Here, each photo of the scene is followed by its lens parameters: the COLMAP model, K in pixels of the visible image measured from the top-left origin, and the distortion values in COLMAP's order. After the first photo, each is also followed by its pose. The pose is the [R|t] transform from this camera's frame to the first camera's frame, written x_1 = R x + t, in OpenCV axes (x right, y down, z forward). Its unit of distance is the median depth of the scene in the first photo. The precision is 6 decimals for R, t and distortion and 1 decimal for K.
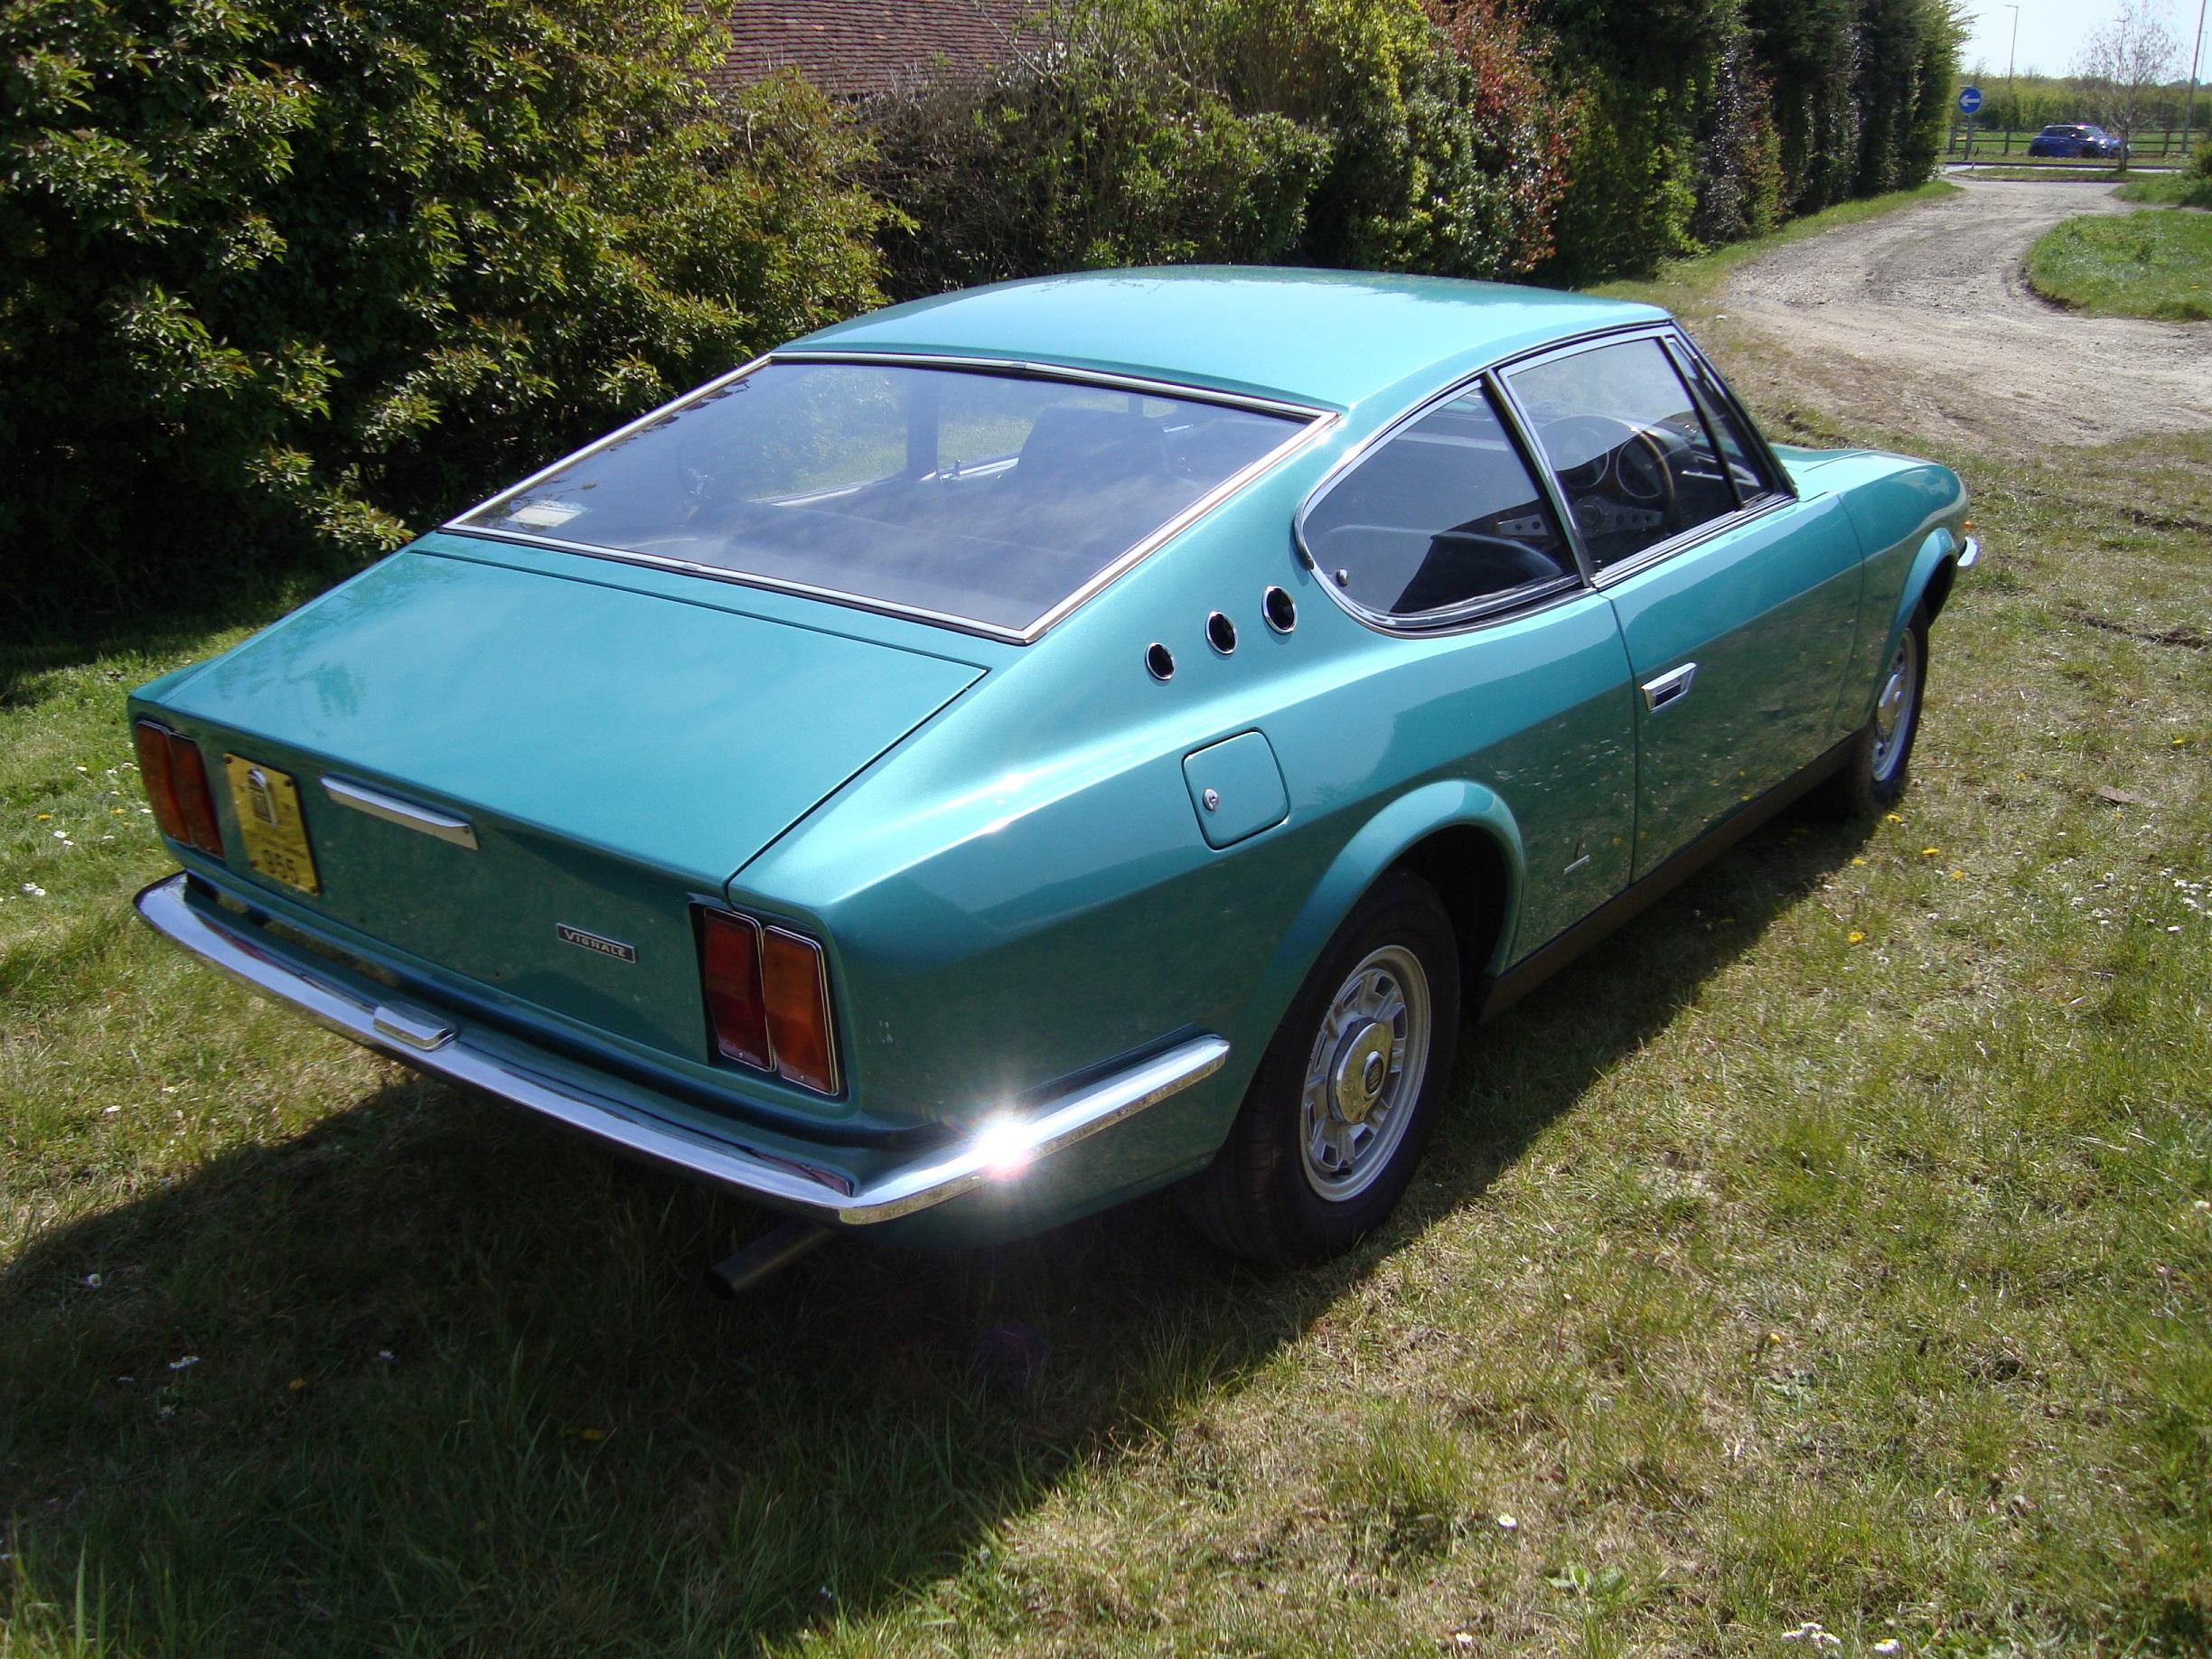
lens RADIAL K [[2149.7, 0, 1074.1], [0, 2149.7, 813.6], [0, 0, 1]] dist [-0.214649, 0.244423]
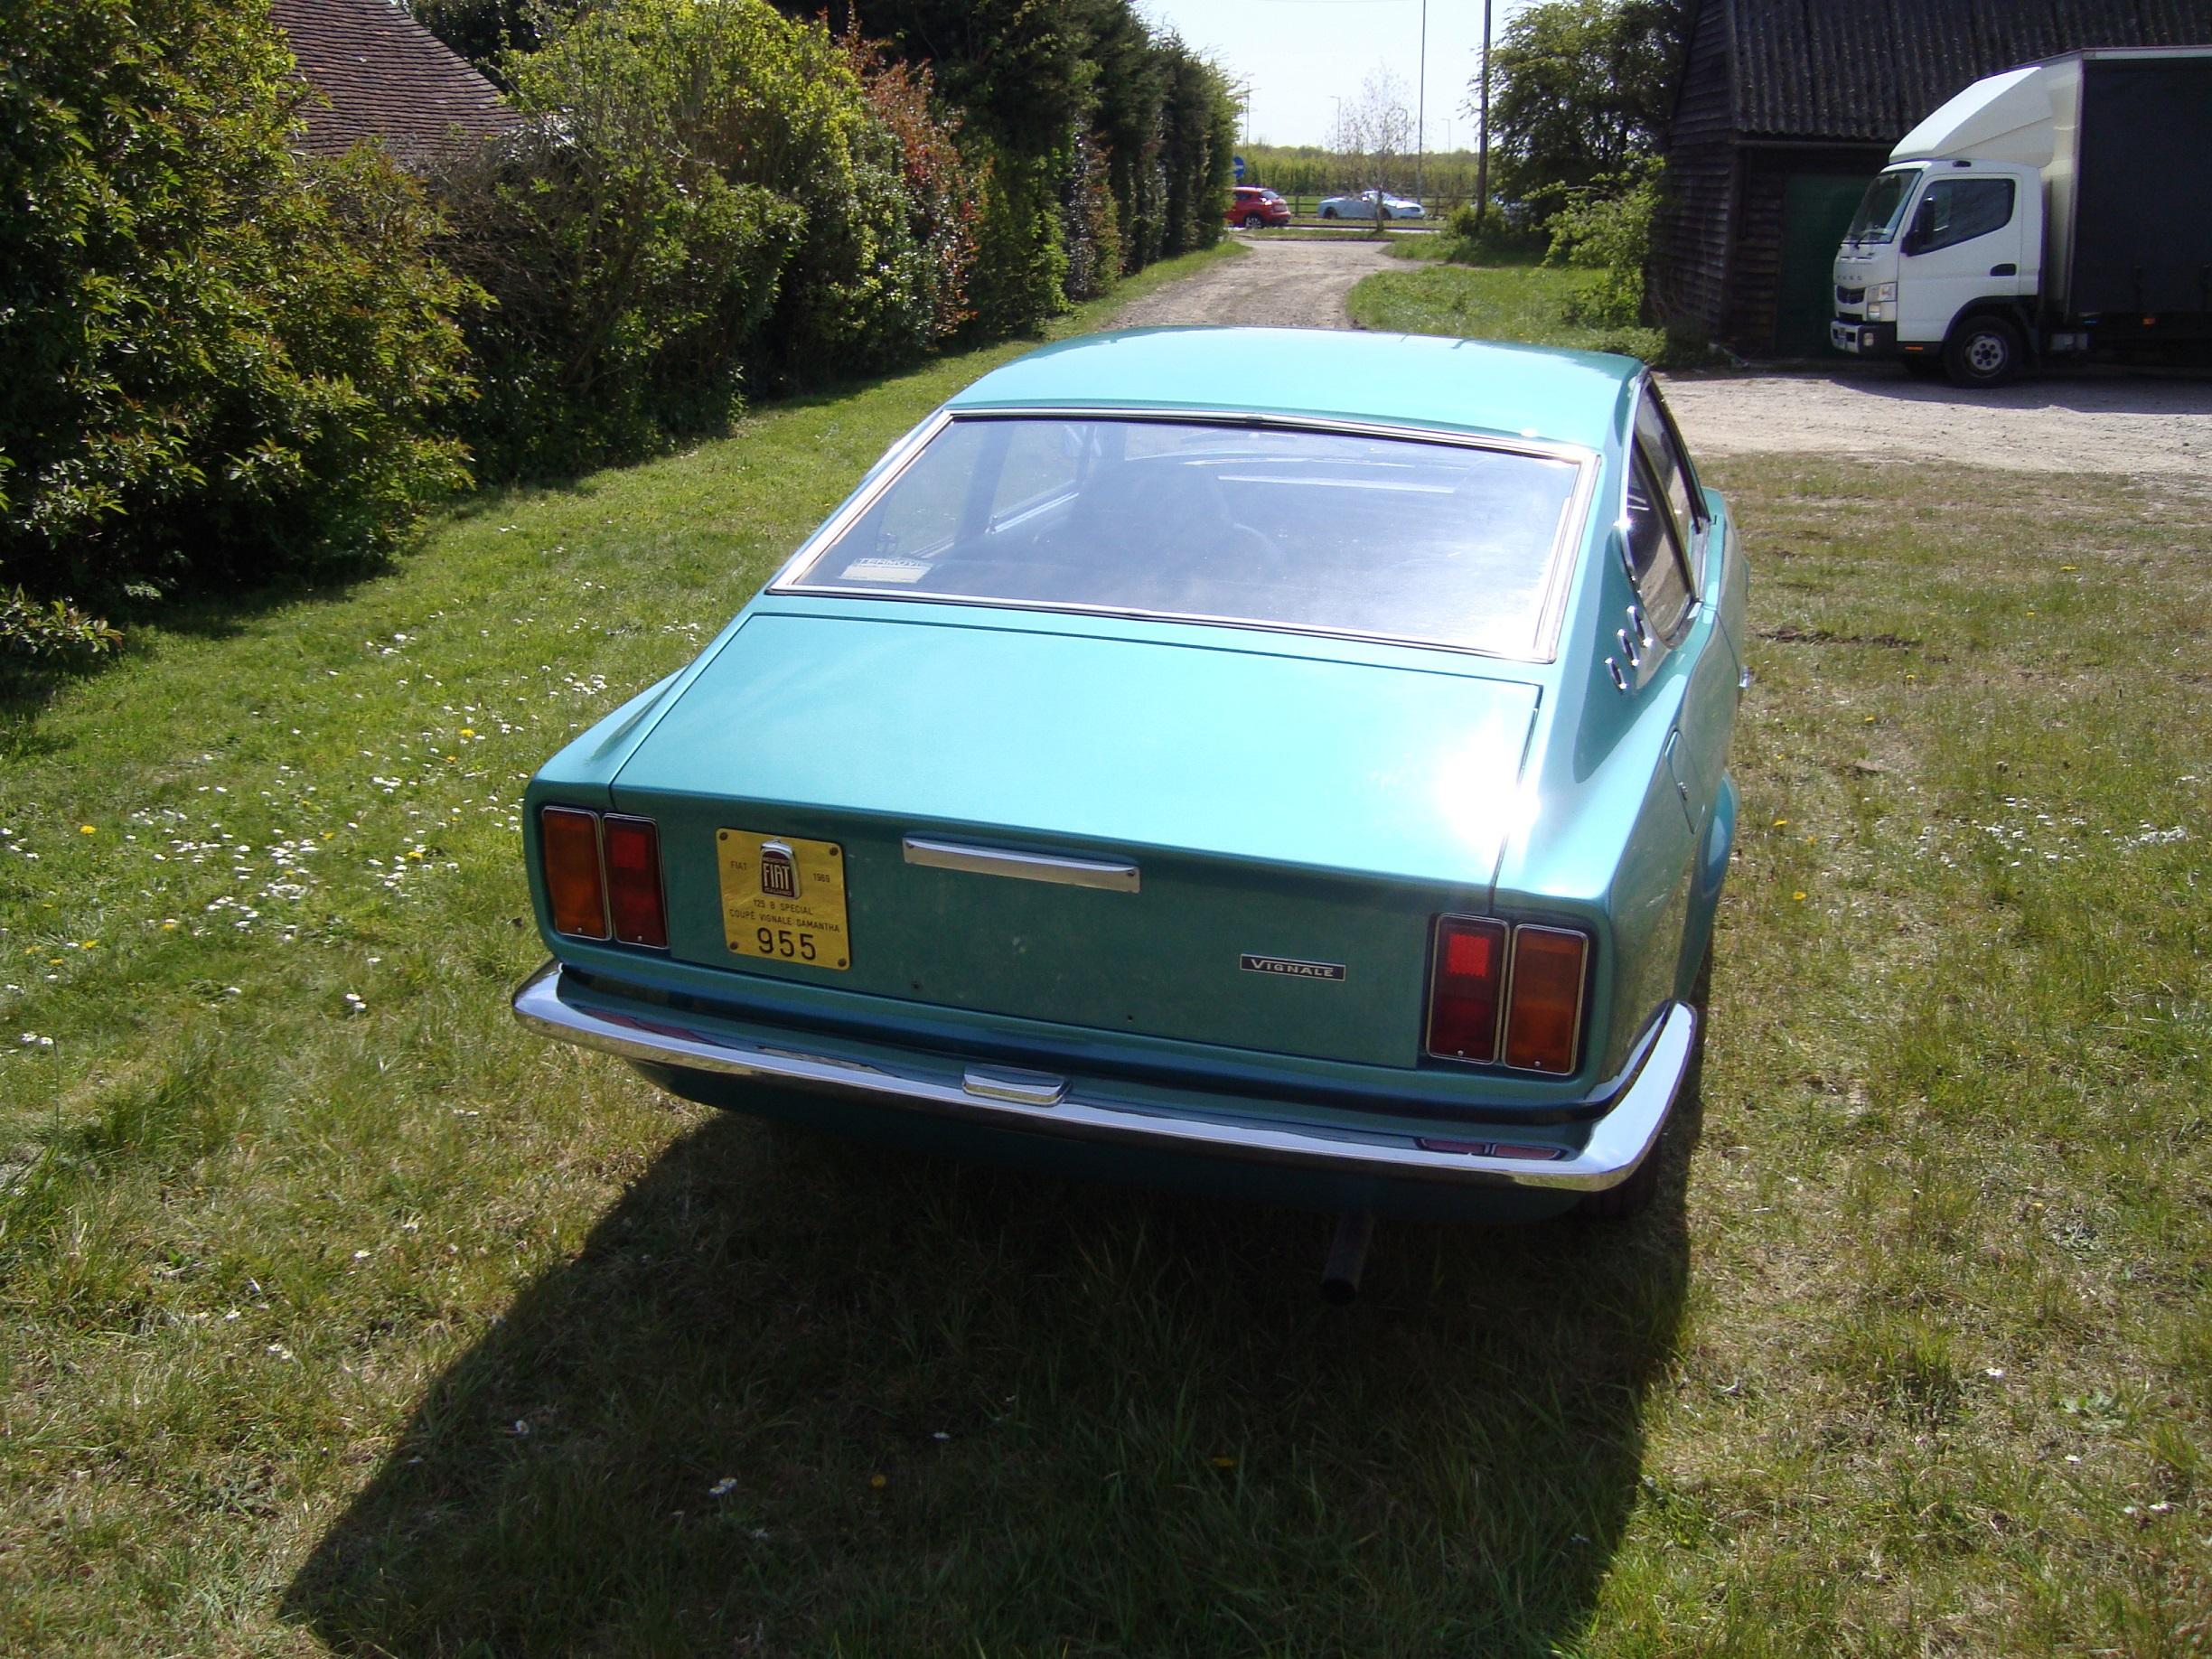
lens RADIAL K [[2149.7, 0, 1074.1], [0, 2149.7, 813.6], [0, 0, 1]] dist [-0.214649, 0.244423]
pose [[0.942420, -0.081758, 0.324285, -0.130224], [0.092123, 0.995607, -0.016714, -0.001268], [-0.321494, 0.045626, 0.945812, 0.009783]]
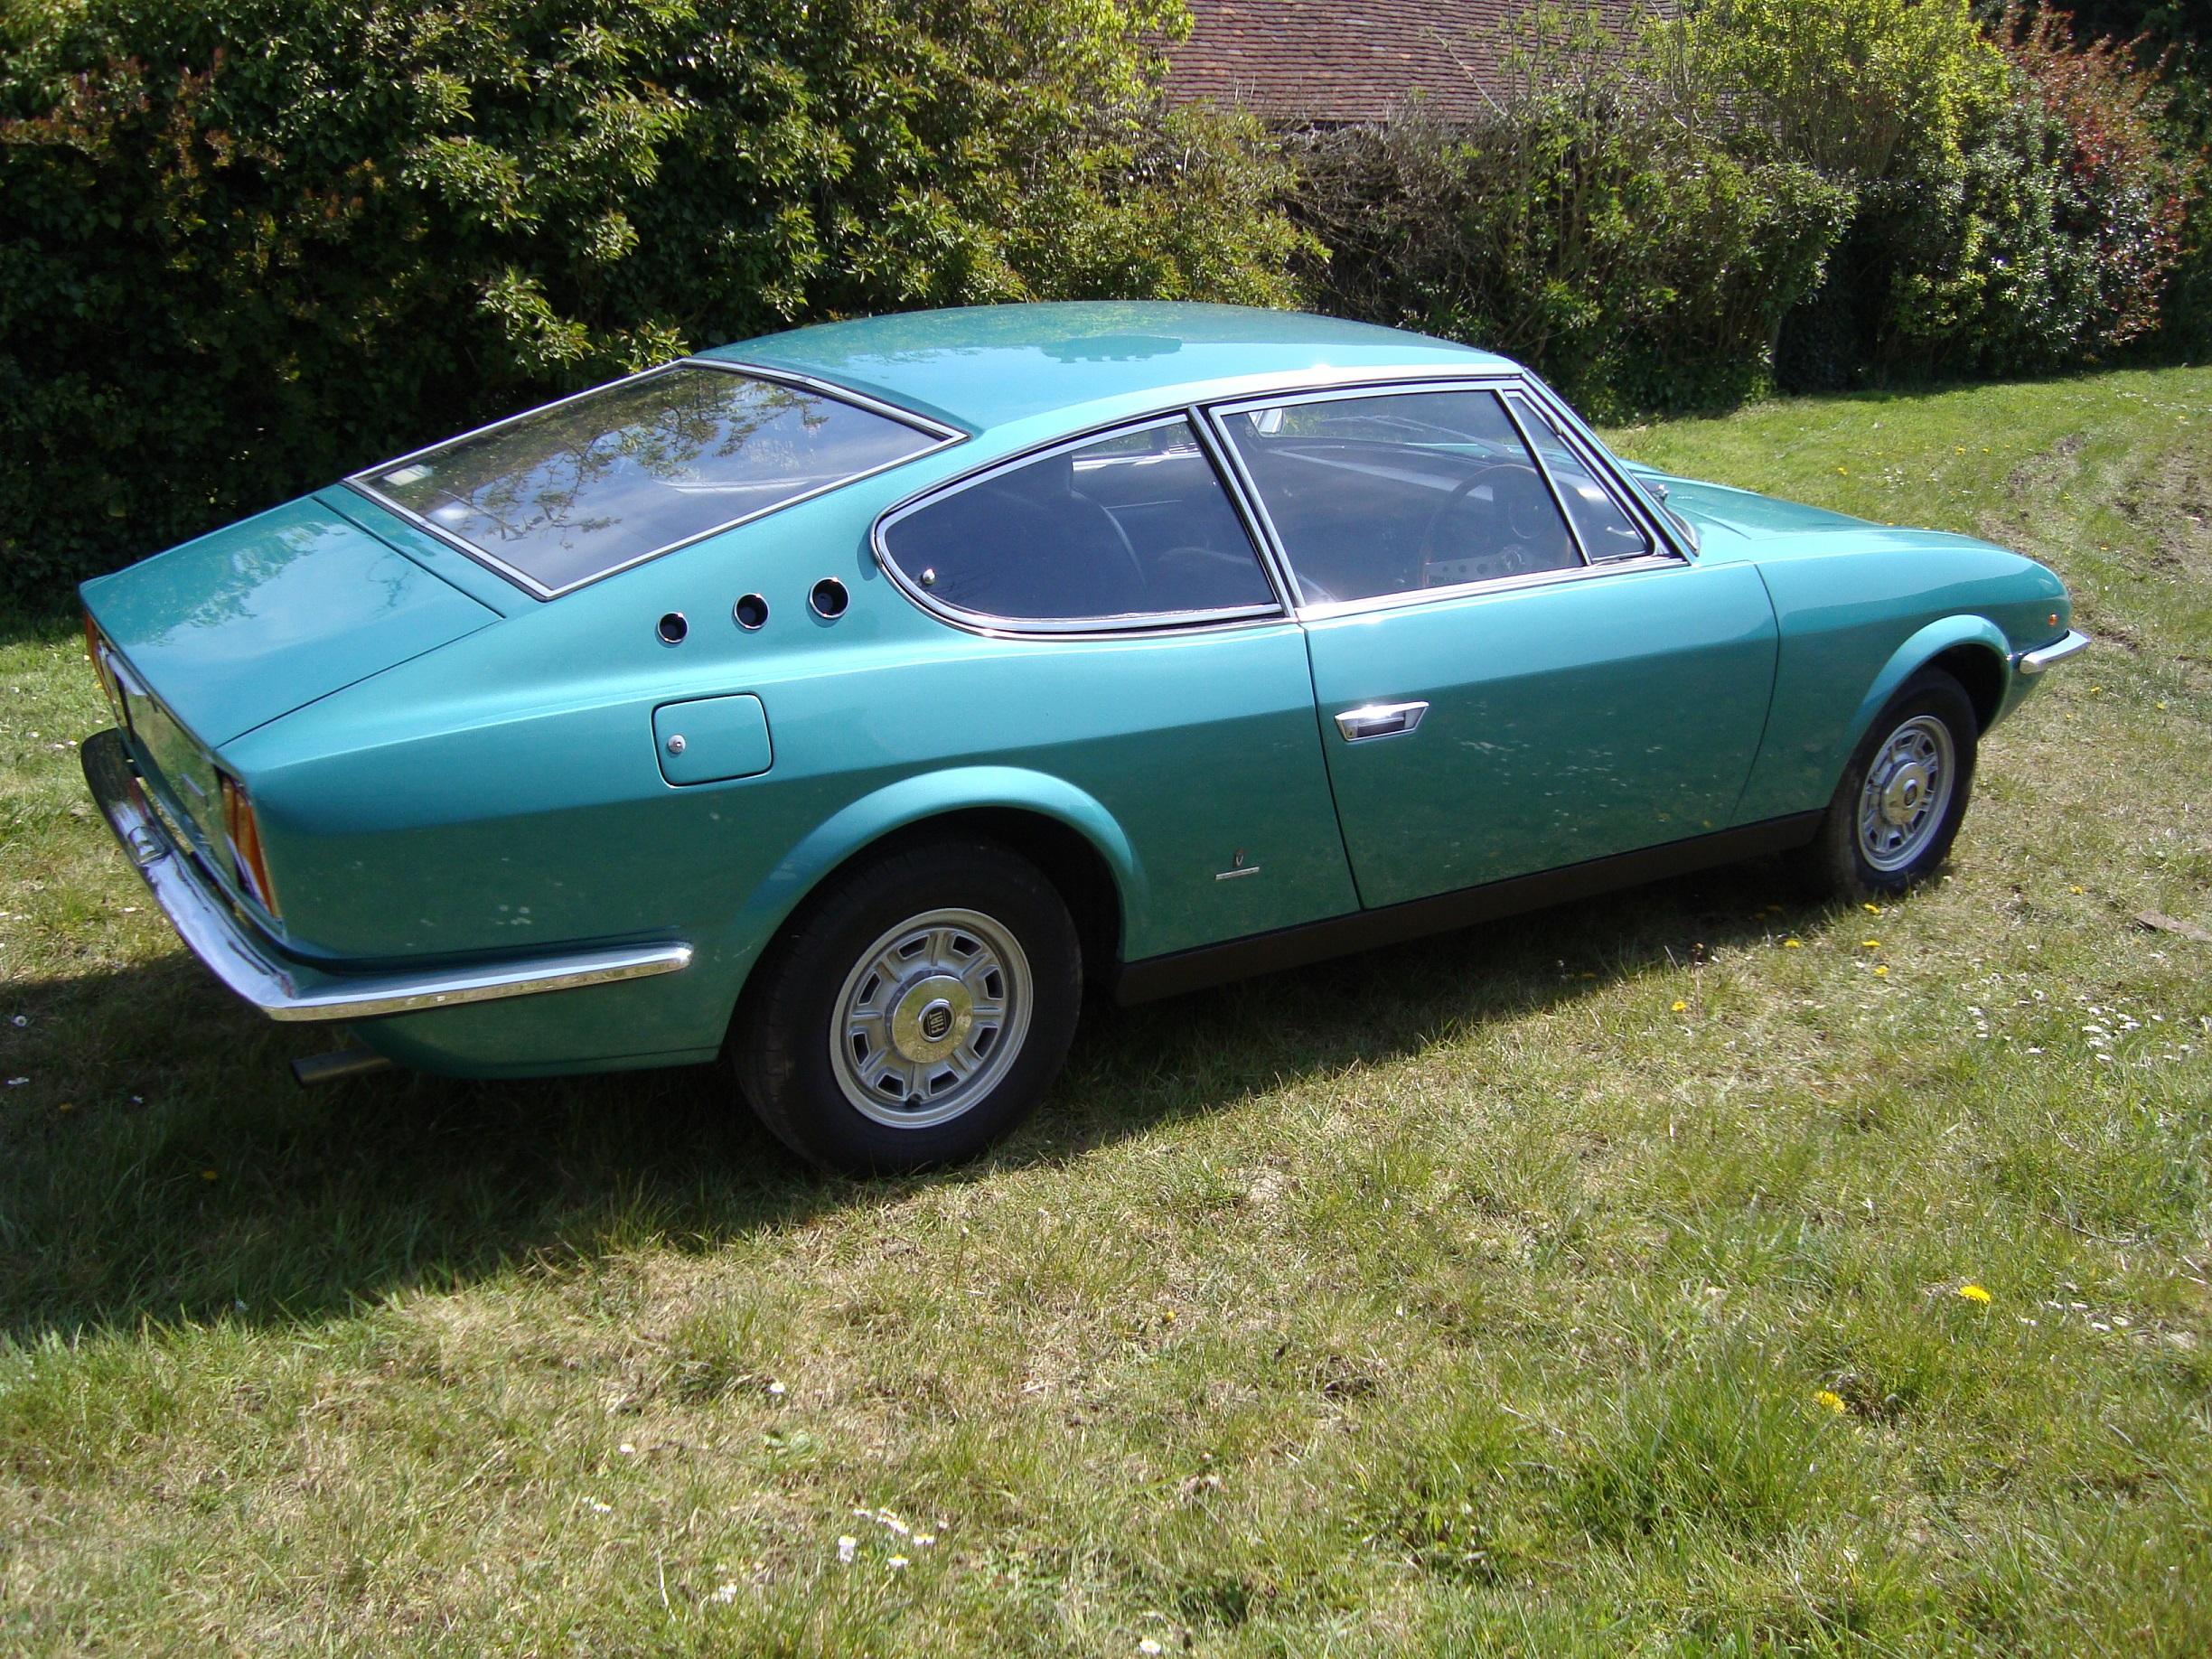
lens RADIAL K [[2149.7, 0, 1074.1], [0, 2149.7, 813.6], [0, 0, 1]] dist [-0.214649, 0.244423]
pose [[0.941448, 0.127745, -0.312022, 0.139588], [-0.130195, 0.991402, 0.013059, -0.002655], [0.311007, 0.028329, 0.949985, -0.013409]]
